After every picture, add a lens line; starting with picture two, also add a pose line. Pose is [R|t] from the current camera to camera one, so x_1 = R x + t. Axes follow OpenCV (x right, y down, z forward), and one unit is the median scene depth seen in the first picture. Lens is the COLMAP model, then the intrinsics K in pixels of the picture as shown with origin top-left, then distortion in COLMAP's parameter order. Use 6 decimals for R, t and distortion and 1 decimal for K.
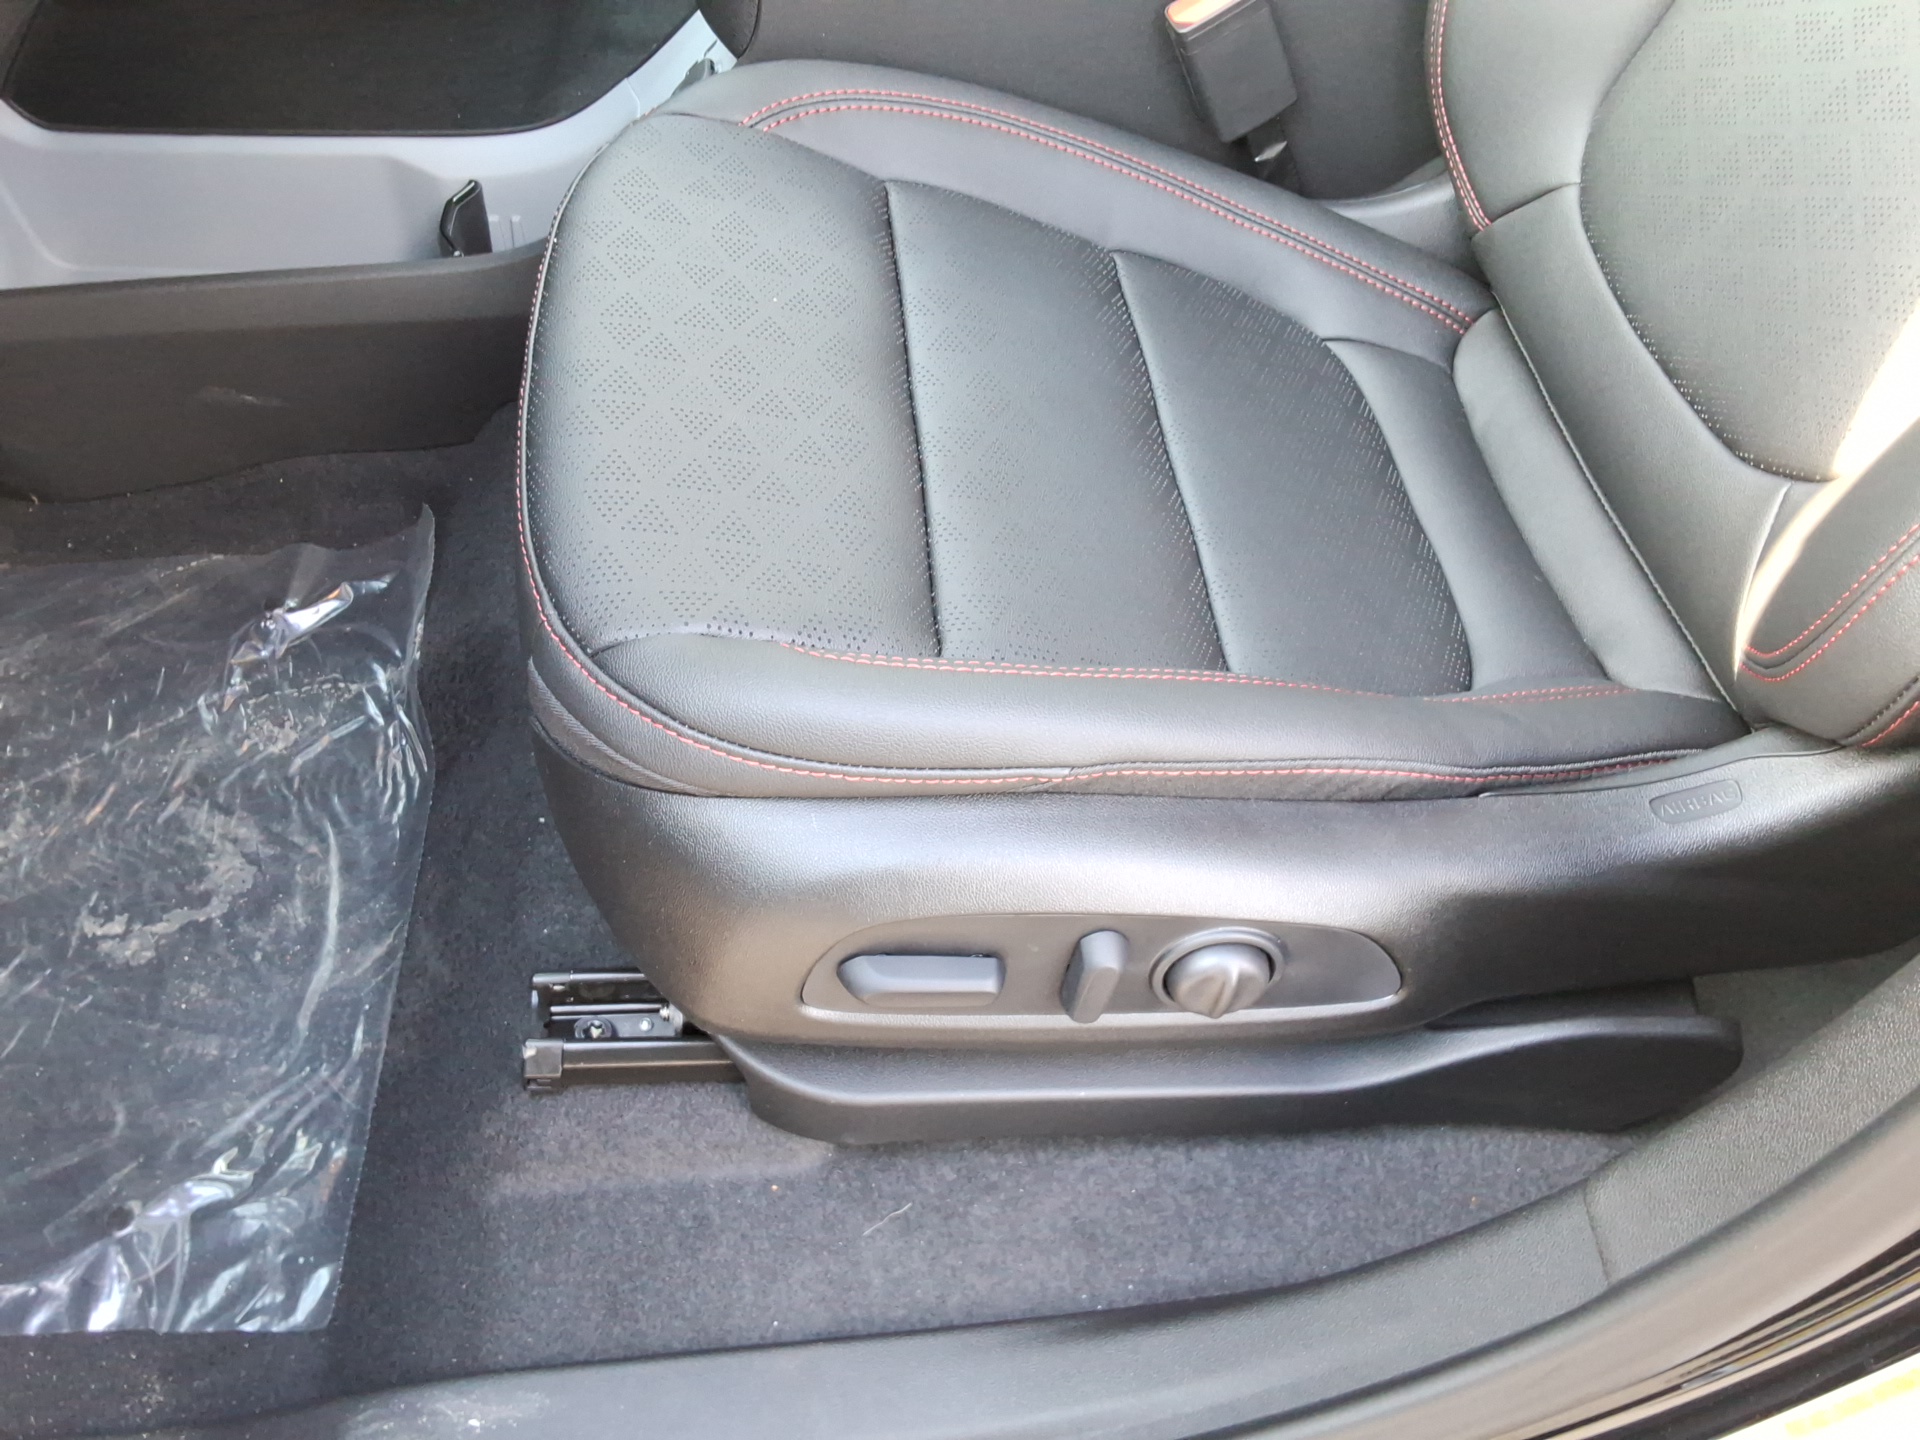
lens RADIAL K [[1542.9, 0, 962.3], [0, 1542.9, 704.4], [0, 0, 1]] dist [0.088953, -0.138003]
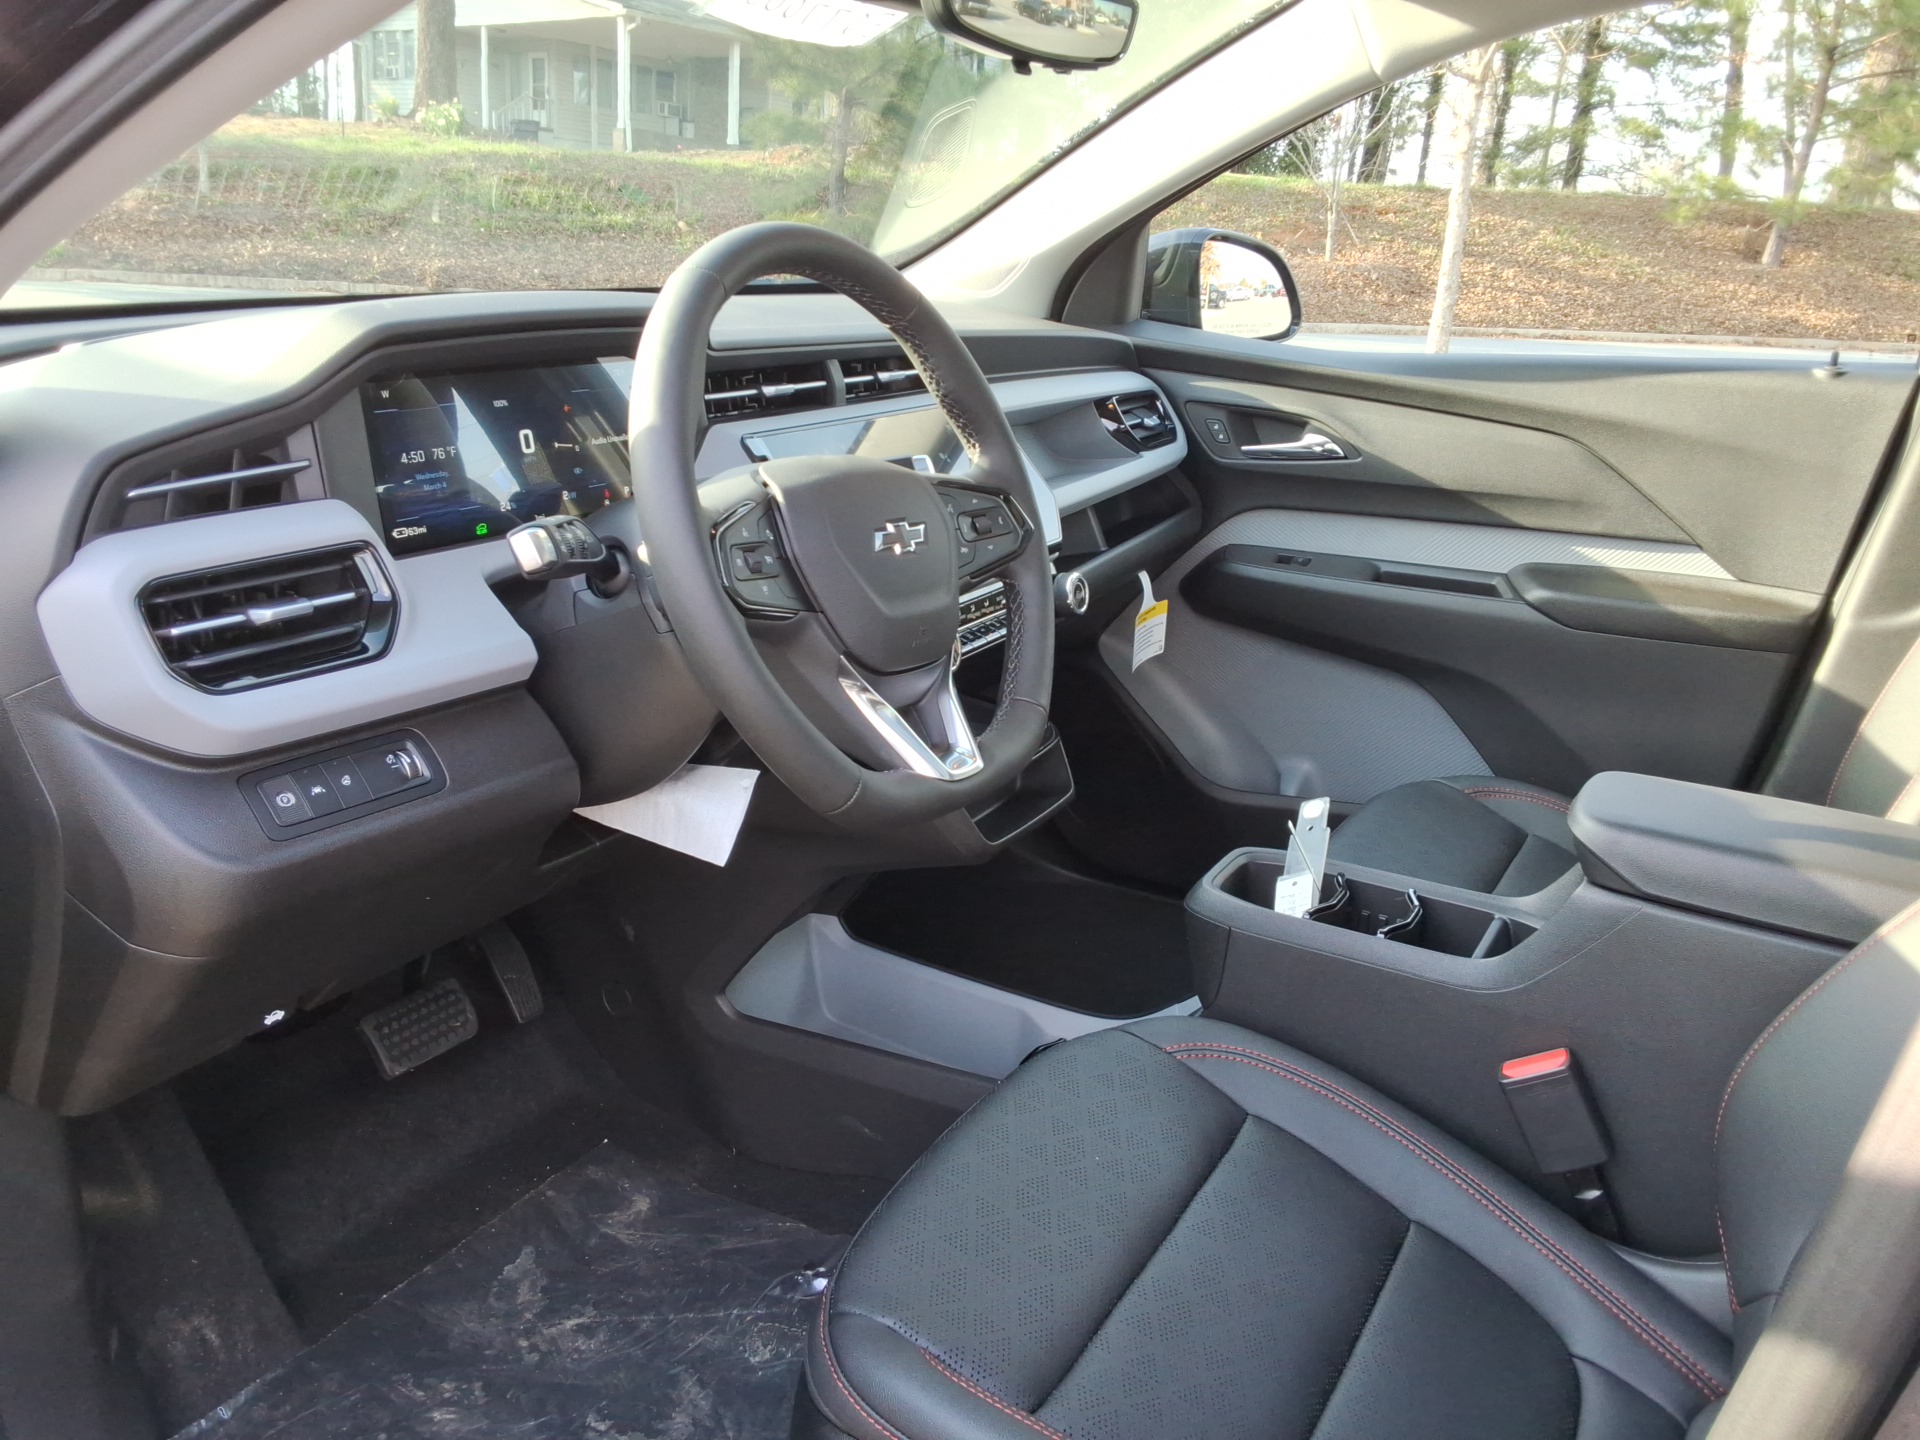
lens RADIAL K [[1542.9, 0, 956.6], [0, 1542.9, 714.1], [0, 0, 1]] dist [0.088953, -0.138003]
pose [[0.817002, 0.152443, -0.556119, 0.440274], [-0.416420, 0.823097, -0.386142, 0.016888], [0.398875, 0.547058, 0.735952, -0.322815]]
